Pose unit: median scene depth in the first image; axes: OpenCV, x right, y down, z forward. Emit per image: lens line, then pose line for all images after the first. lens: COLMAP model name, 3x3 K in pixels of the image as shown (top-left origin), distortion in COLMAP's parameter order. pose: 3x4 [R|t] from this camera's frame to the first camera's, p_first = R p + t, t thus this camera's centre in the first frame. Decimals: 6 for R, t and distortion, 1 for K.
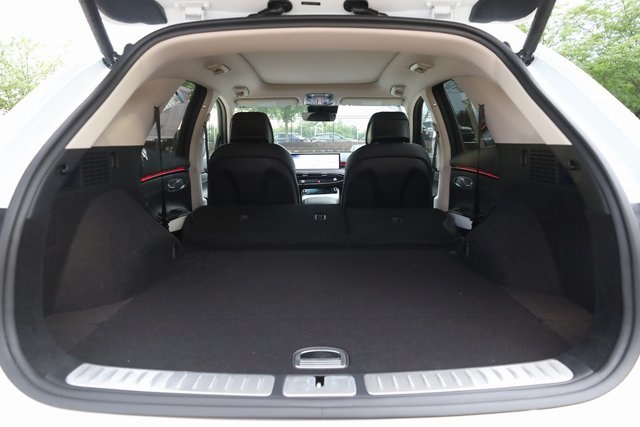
lens RADIAL K [[456.7, 0, 320.0], [0, 456.7, 213.5], [0, 0, 1]] dist [-0.111798, -0.001325]
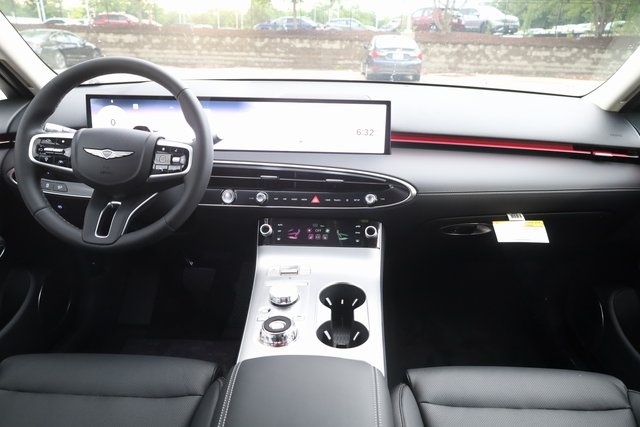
lens RADIAL K [[458.7, 0, 320.0], [0, 458.7, 213.5], [0, 0, 1]] dist [-0.006906, -0.003711]
pose [[0.999167, 0.036486, -0.018280, 0.001856], [-0.031398, 0.973445, 0.226757, -0.036443], [0.026068, -0.225994, 0.973780, 0.200792]]
